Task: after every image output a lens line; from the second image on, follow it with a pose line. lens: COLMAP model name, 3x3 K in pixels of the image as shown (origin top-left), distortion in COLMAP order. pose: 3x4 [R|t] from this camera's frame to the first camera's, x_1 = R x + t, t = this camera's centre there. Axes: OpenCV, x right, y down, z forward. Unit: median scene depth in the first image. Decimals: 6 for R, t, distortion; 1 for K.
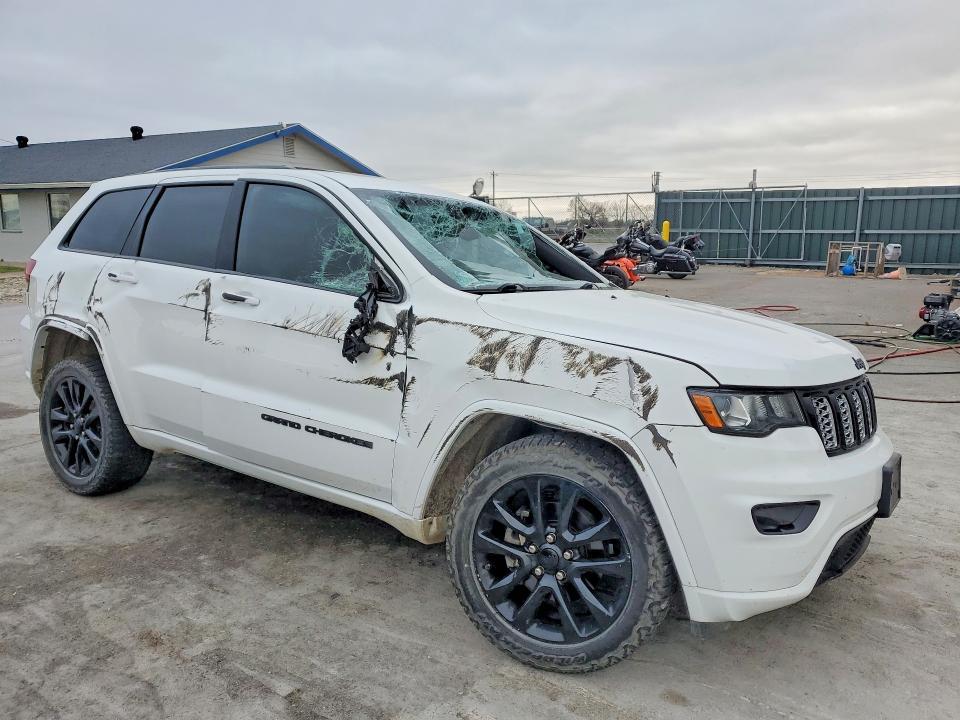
lens RADIAL K [[729.5, 0, 491.8], [0, 729.5, 358.5], [0, 0, 1]] dist [0.013558, 0.007733]
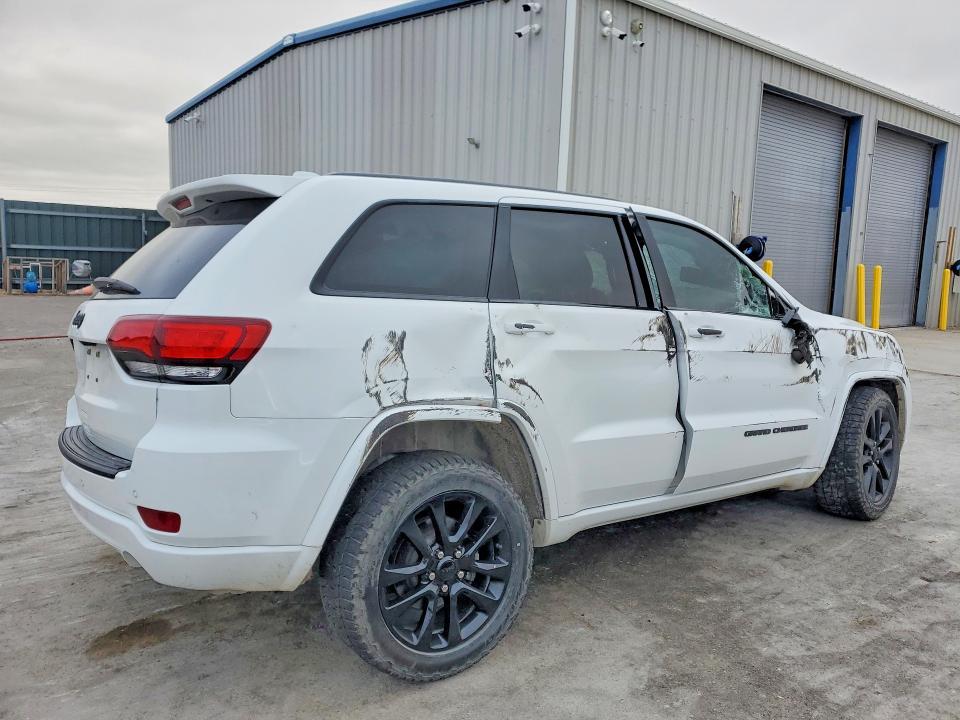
lens RADIAL K [[729.5, 0, 491.8], [0, 729.5, 358.5], [0, 0, 1]] dist [0.013558, 0.007733]
pose [[0.349467, -0.120594, 0.929156, -1.430900], [0.136857, 0.987616, 0.076707, -0.168165], [-0.926900, 0.100355, 0.361643, 0.917360]]
